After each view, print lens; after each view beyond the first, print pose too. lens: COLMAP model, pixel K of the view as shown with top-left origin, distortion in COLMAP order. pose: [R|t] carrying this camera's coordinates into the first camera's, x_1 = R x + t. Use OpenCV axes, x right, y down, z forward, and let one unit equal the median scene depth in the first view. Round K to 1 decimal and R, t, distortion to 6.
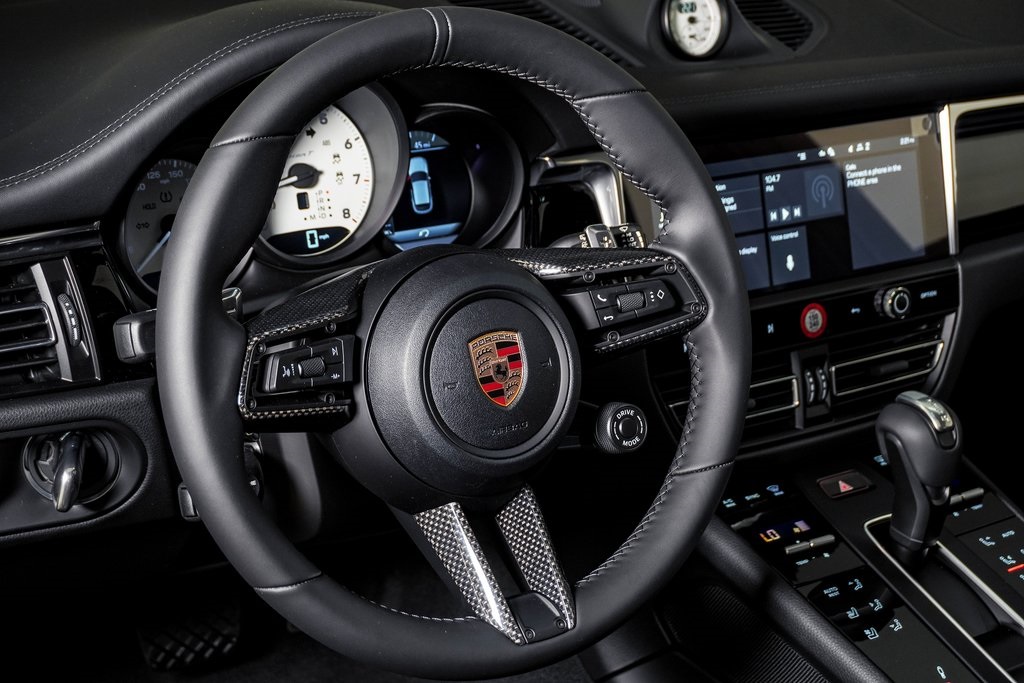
lens RADIAL K [[1593.1, 0, 508.6], [0, 1593.1, 339.0], [0, 0, 1]] dist [0.003206, 0.000000]
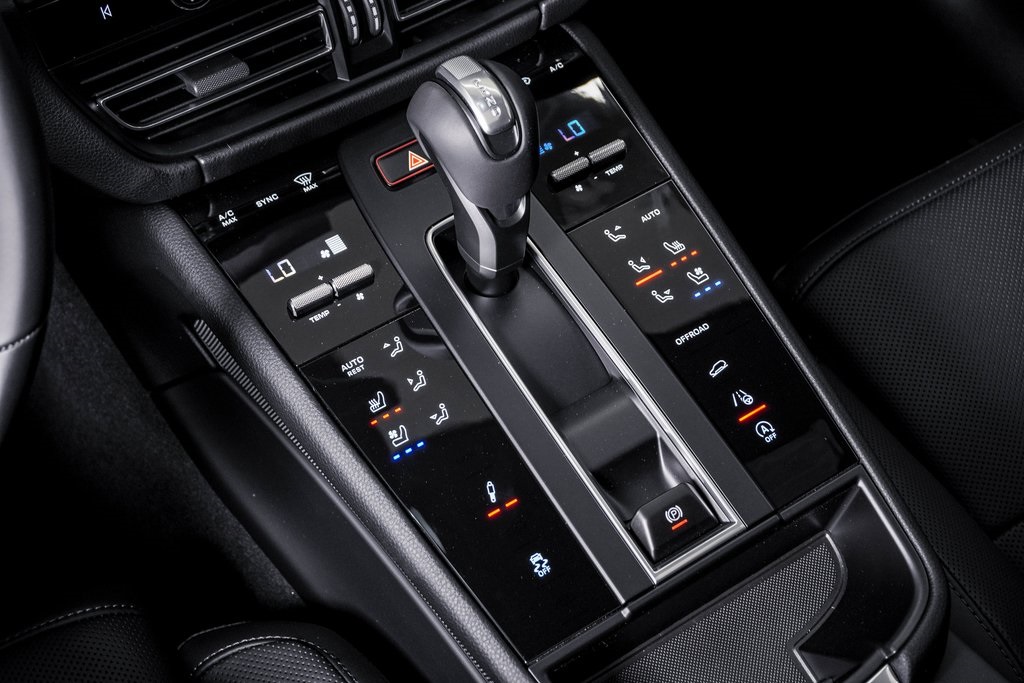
lens RADIAL K [[1593.1, 0, 517.2], [0, 1593.1, 344.8], [0, 0, 1]] dist [0.003206, 0.000000]
pose [[0.996986, -0.070582, -0.032211, 0.295479], [0.077519, 0.889158, 0.450986, -0.155086], [-0.003191, -0.452124, 0.891950, 0.386734]]
